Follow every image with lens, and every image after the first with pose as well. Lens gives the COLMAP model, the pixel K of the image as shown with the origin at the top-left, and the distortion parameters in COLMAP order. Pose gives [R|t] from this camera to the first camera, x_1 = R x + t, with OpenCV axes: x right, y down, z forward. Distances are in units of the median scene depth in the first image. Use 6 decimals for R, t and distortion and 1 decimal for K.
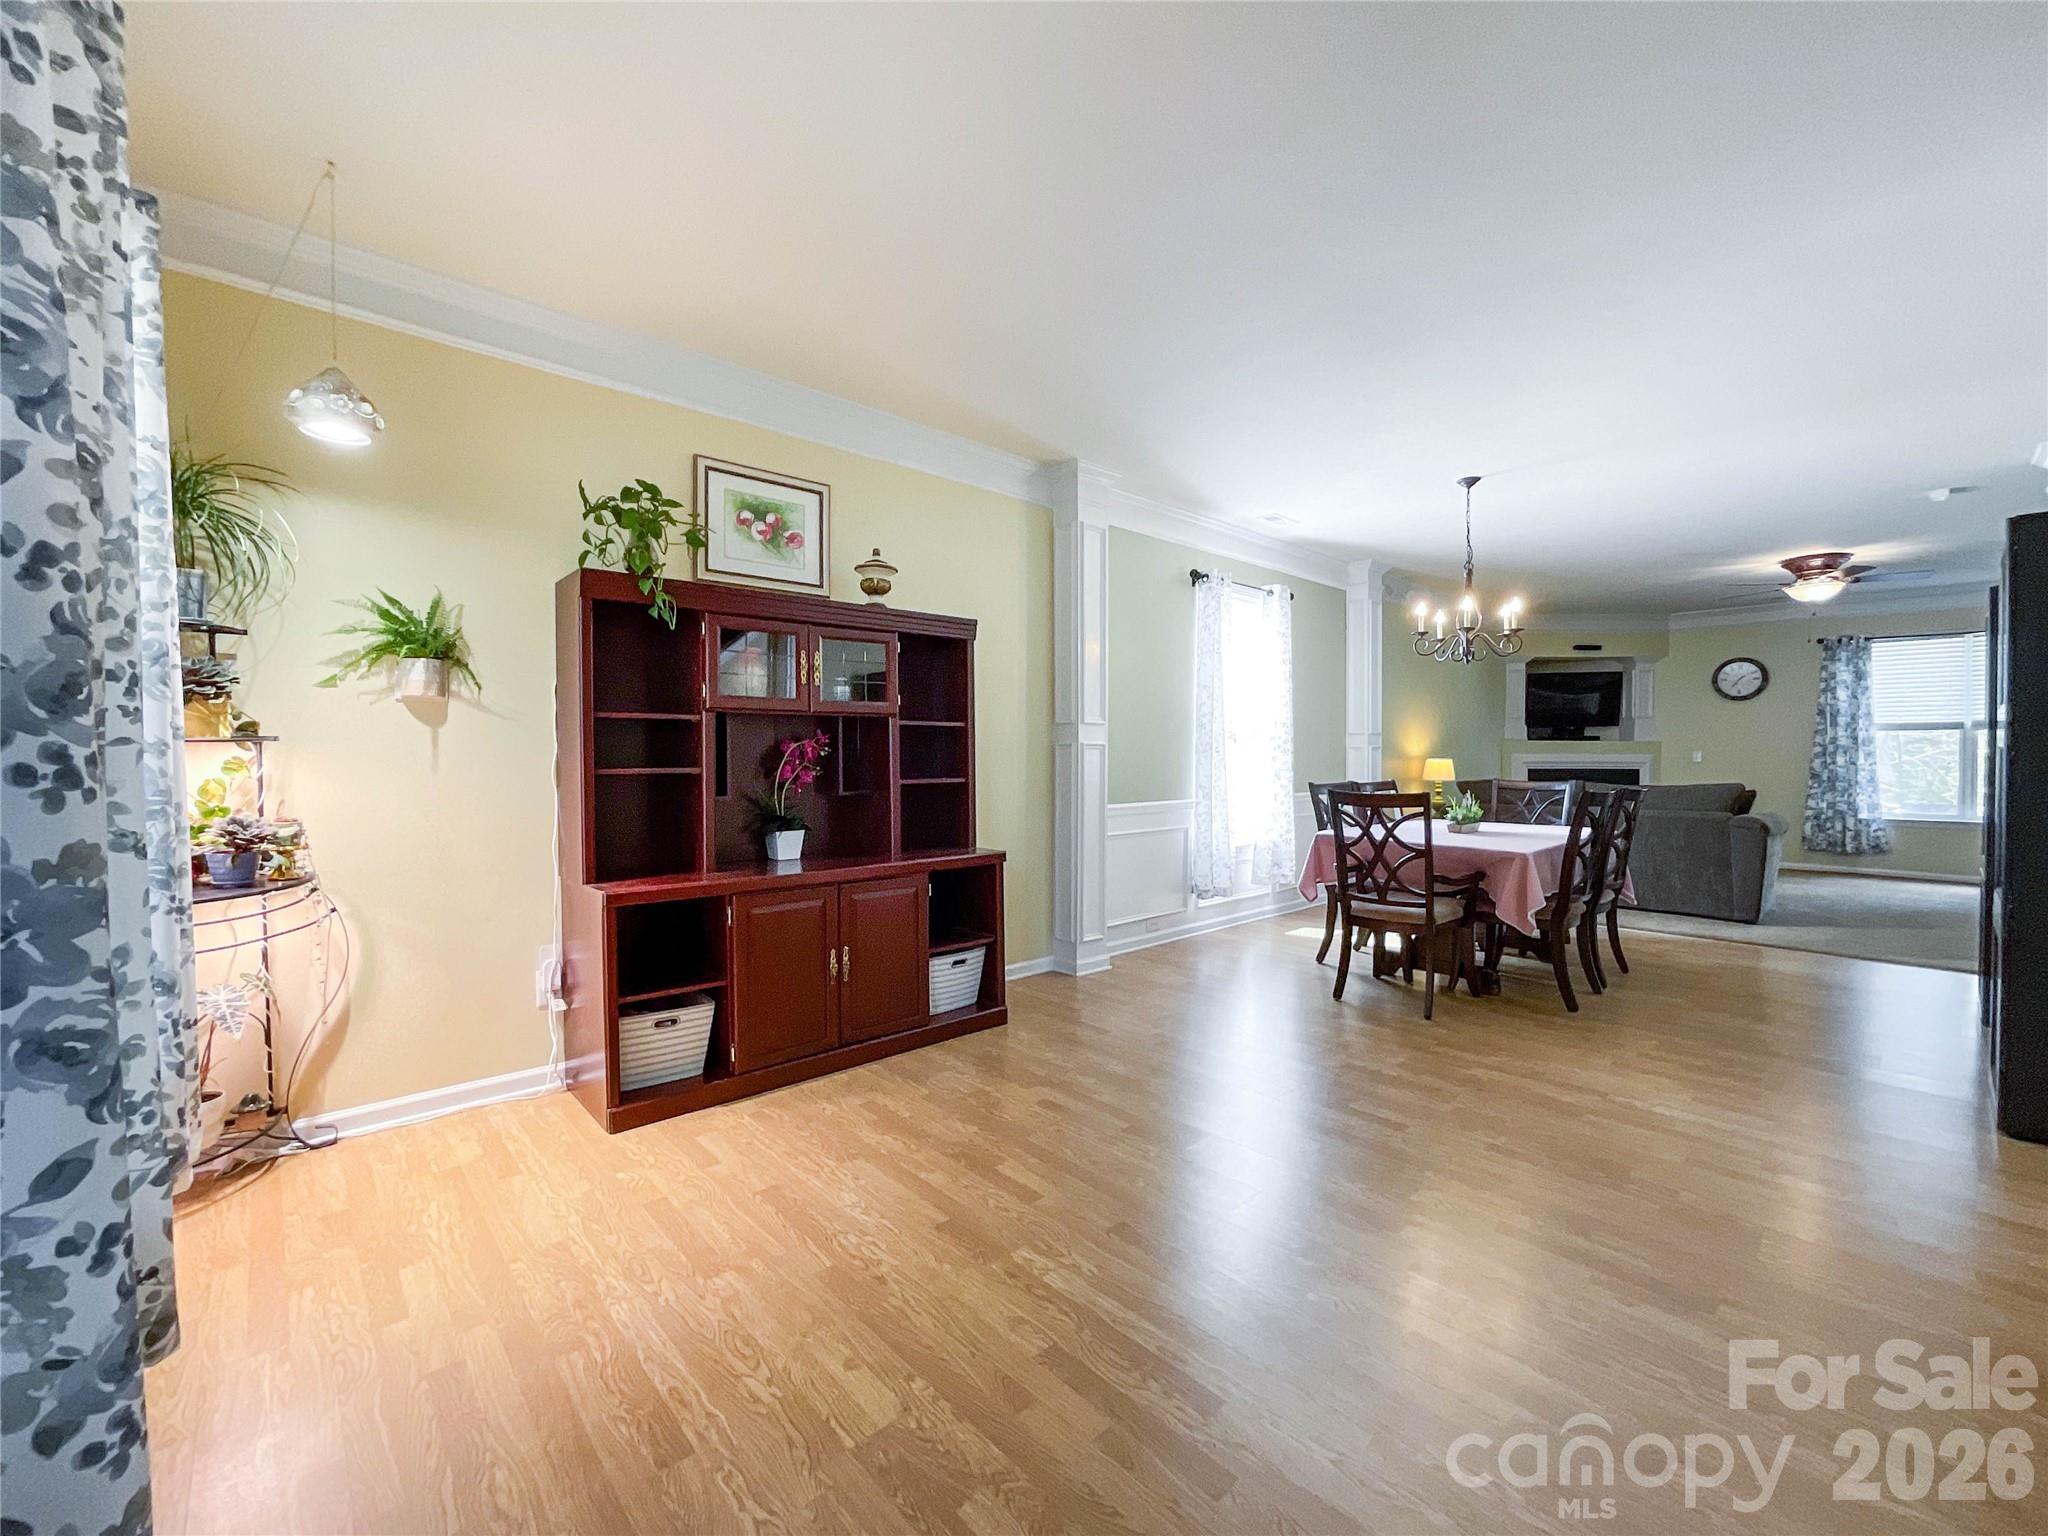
lens RADIAL K [[849.9, 0, 1026.5], [0, 849.9, 776.7], [0, 0, 1]] dist [-0.008445, 0.000356]
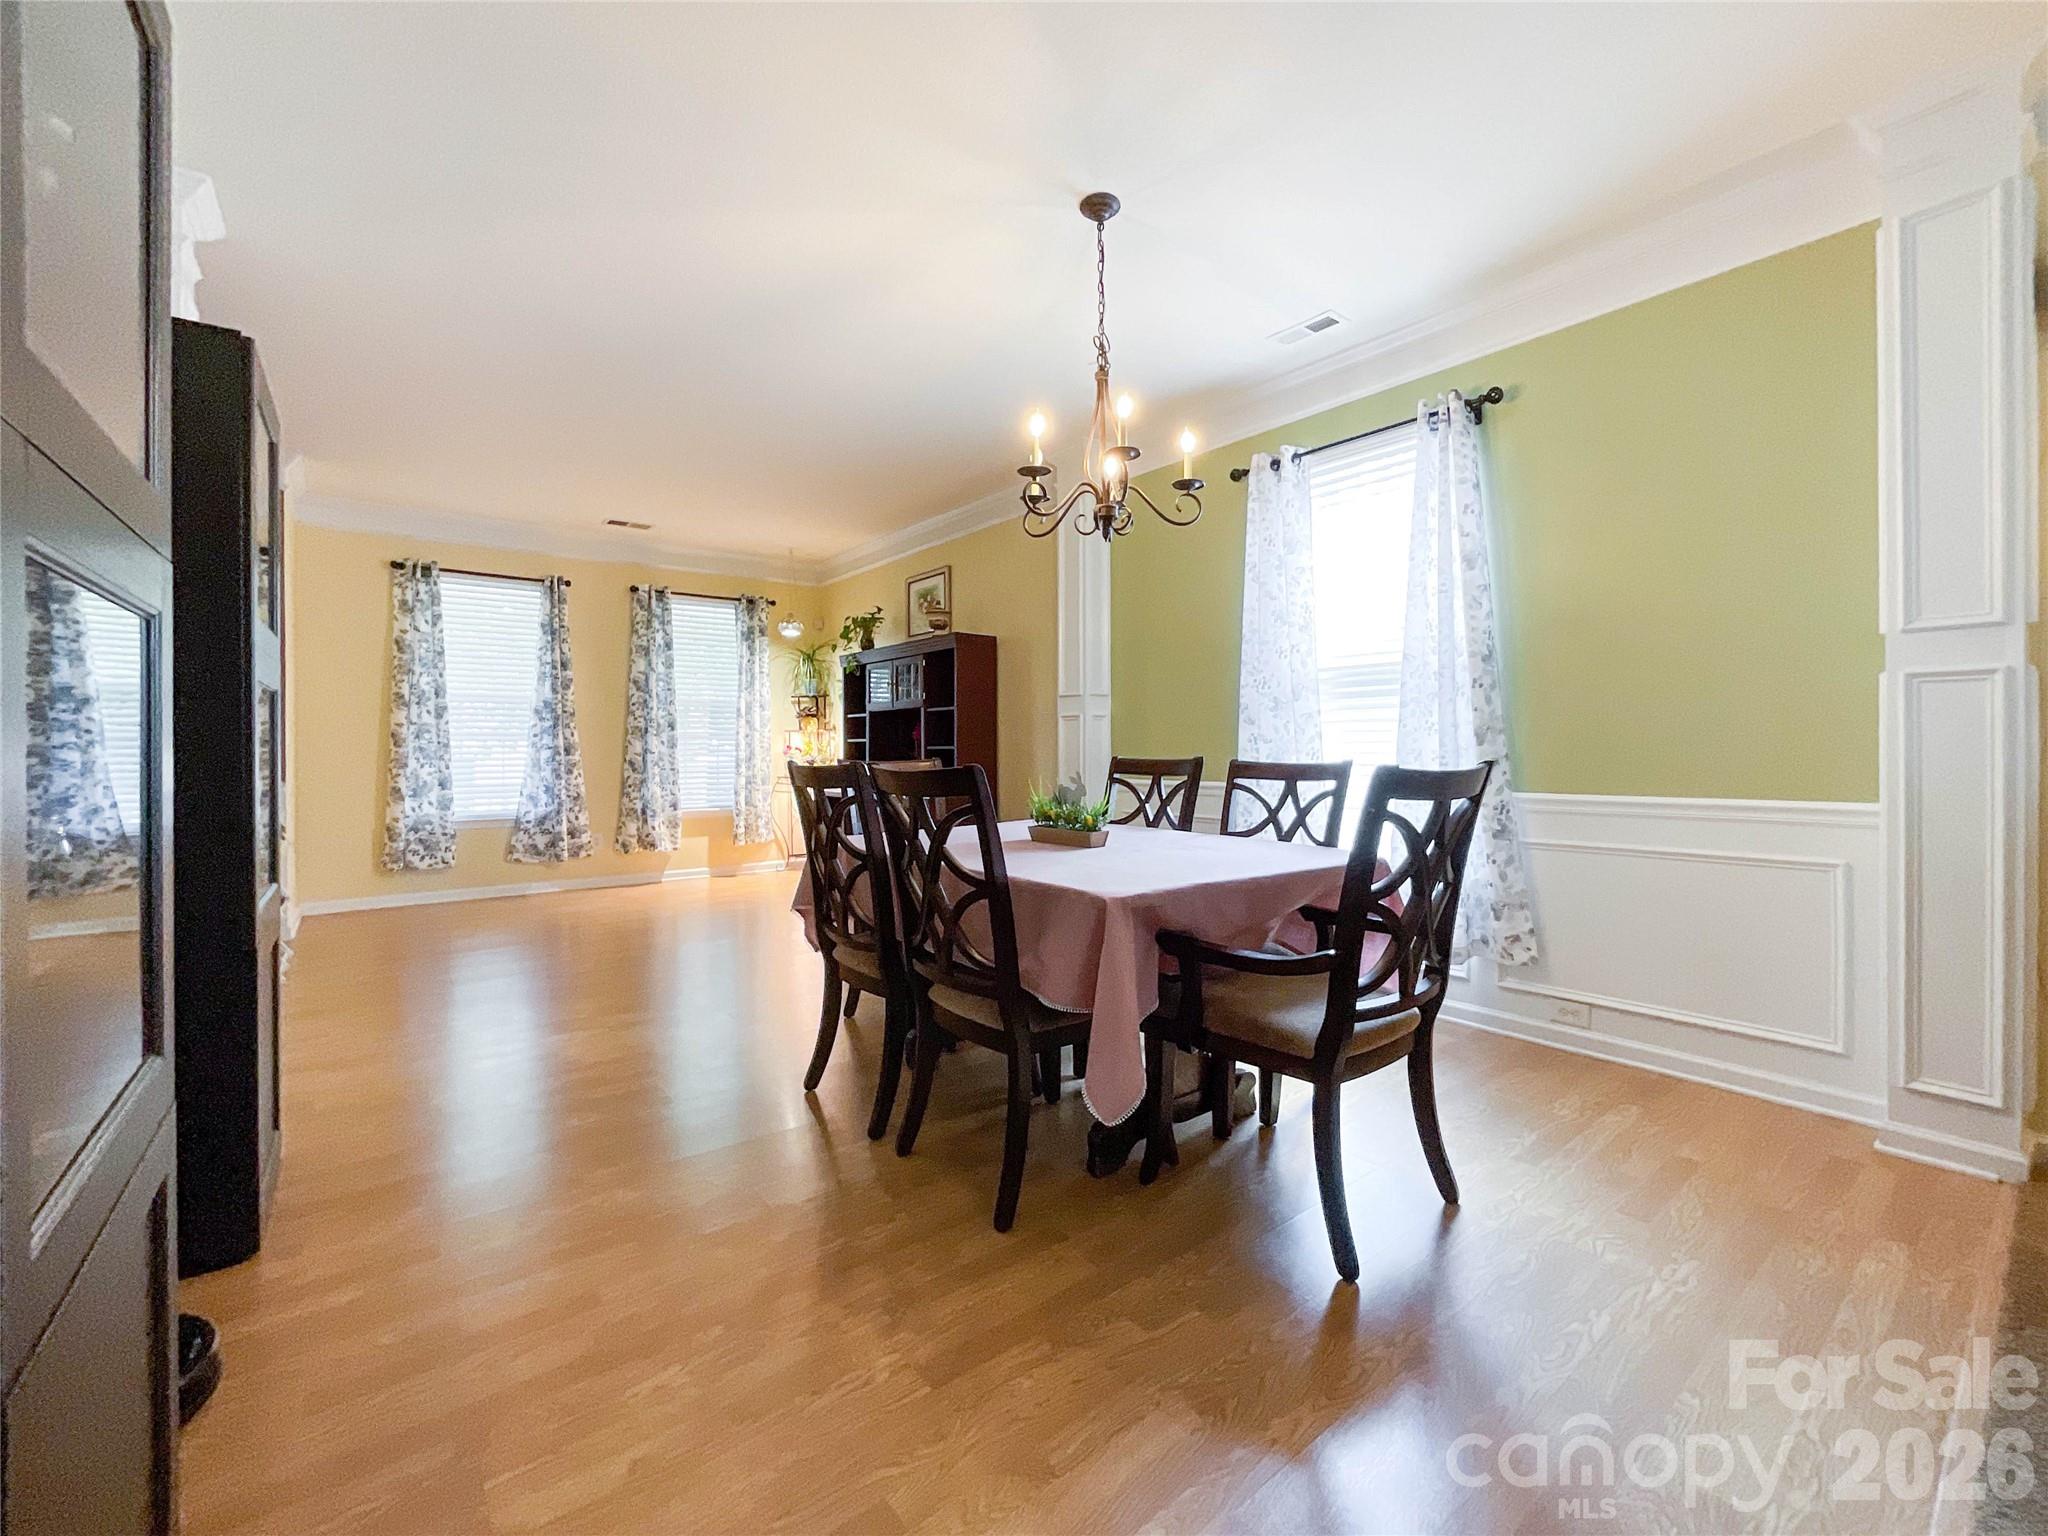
lens RADIAL K [[838.3, 0, 1018.7], [0, 838.3, 752.7], [0, 0, 1]] dist [-0.027283, 0.000068]
pose [[-0.078466, 0.004300, -0.996908, 1.439364], [-0.030774, 0.999504, 0.006733, -0.003242], [0.996442, 0.031207, -0.078295, 1.361103]]
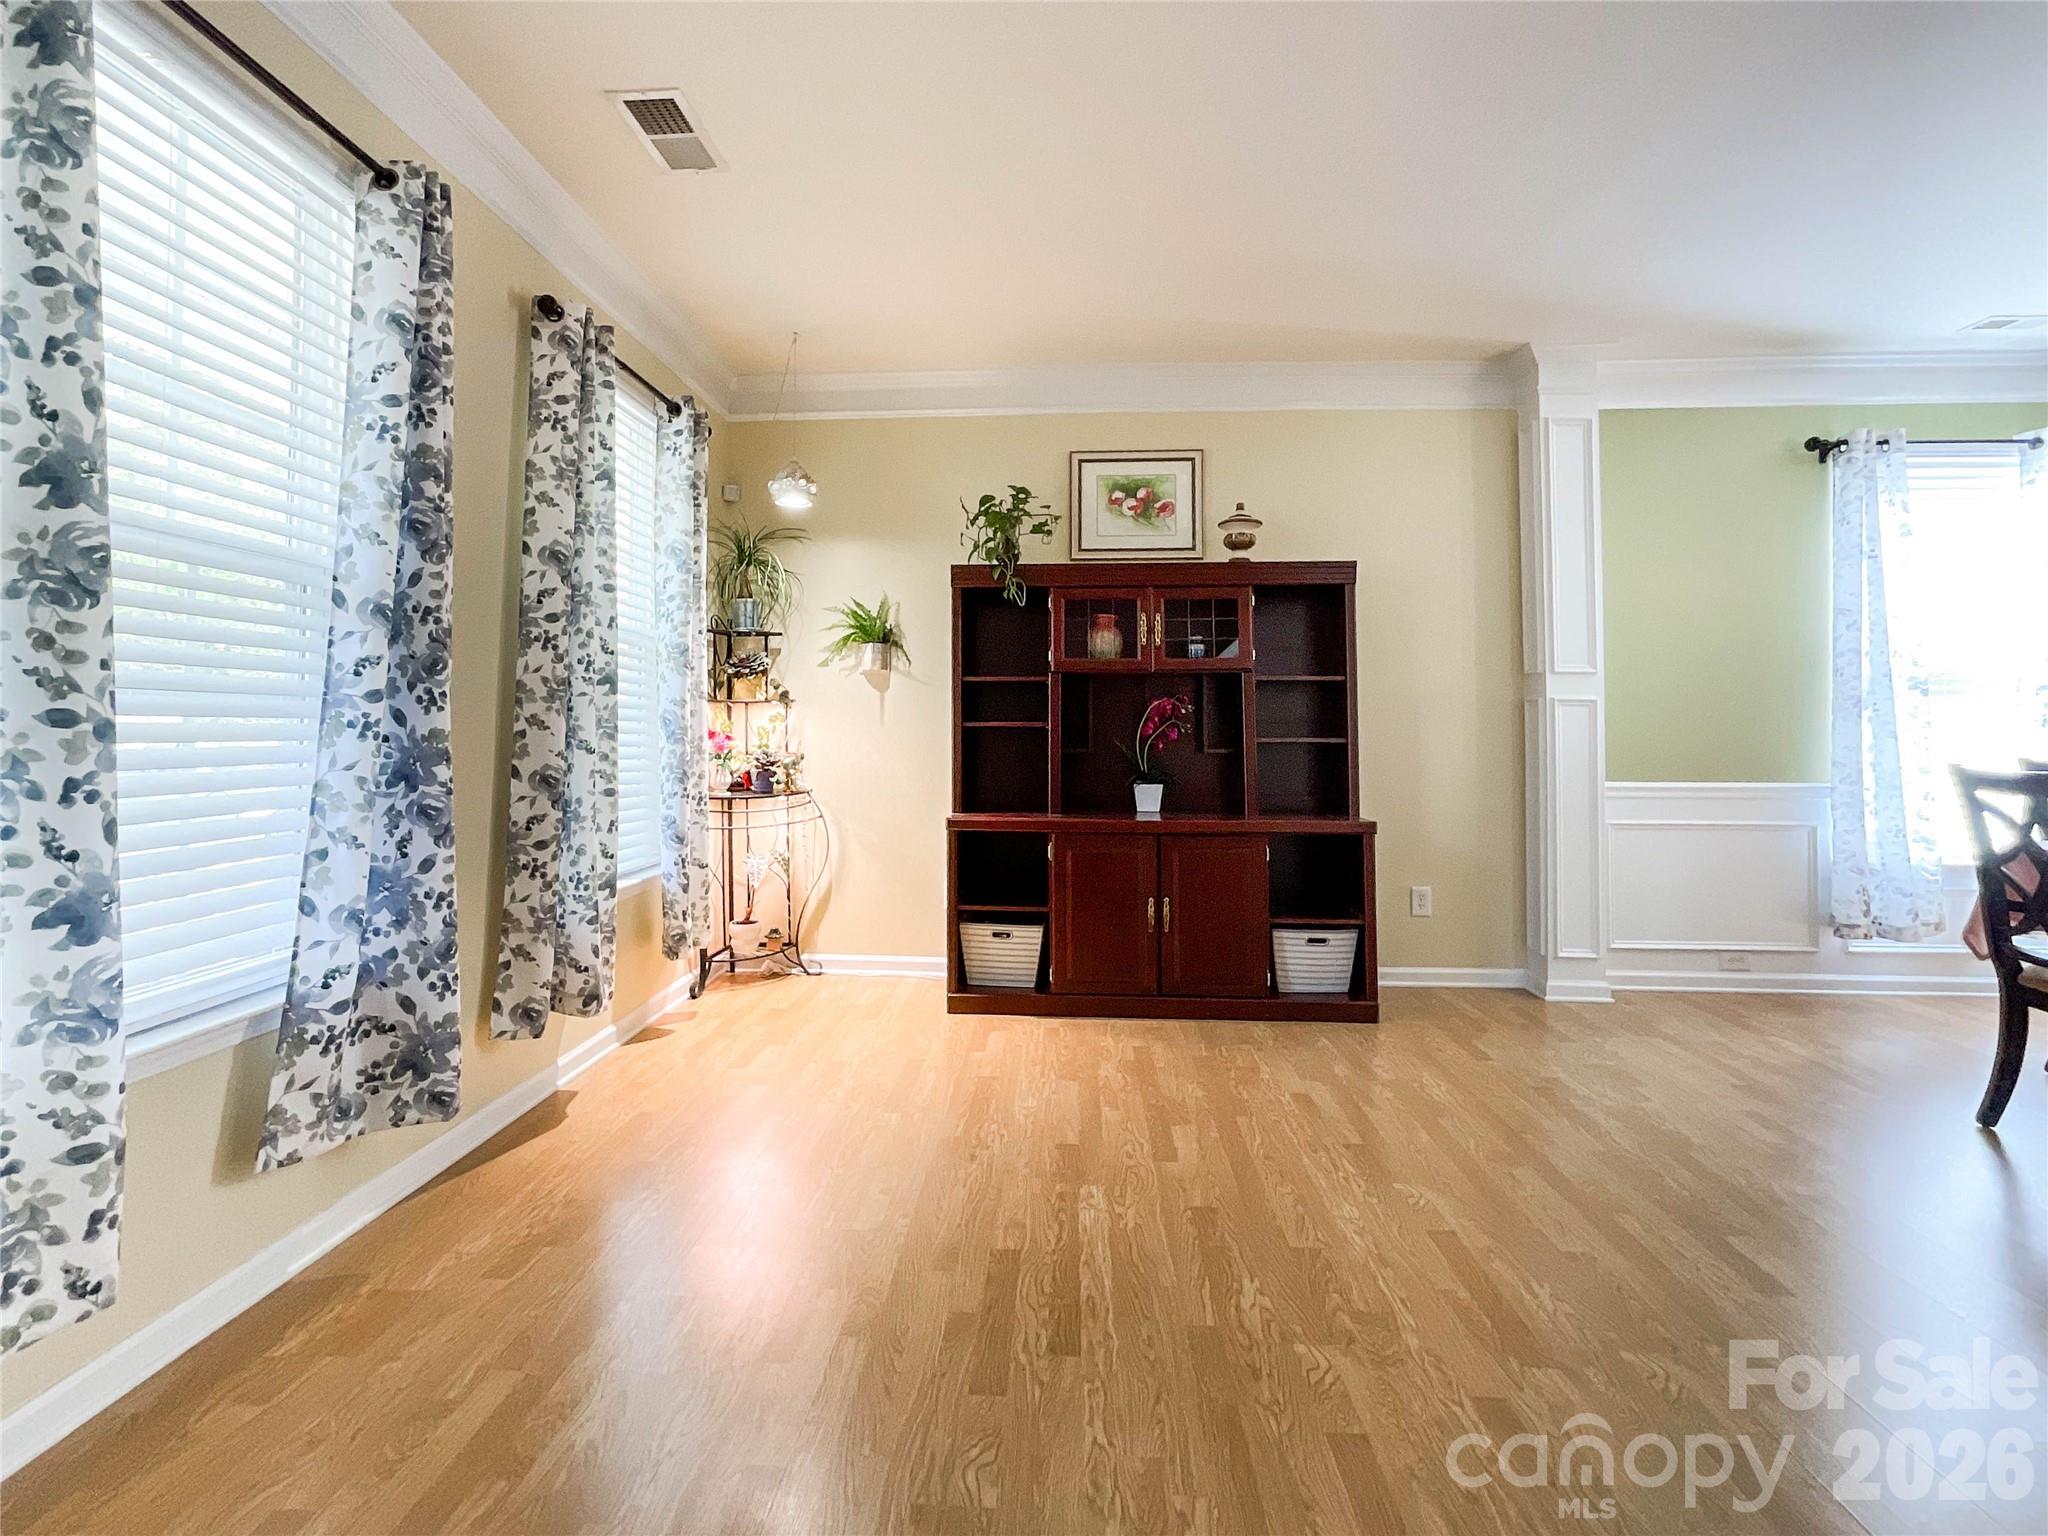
lens RADIAL K [[911.4, 0, 1010.9], [0, 911.4, 721.4], [0, 0, 1]] dist [-0.024336, 0.012279]
pose [[0.691916, -0.005060, -0.721960, 0.425994], [-0.023610, 0.999282, -0.029631, 0.023405], [0.721592, 0.037548, 0.691300, 0.095233]]
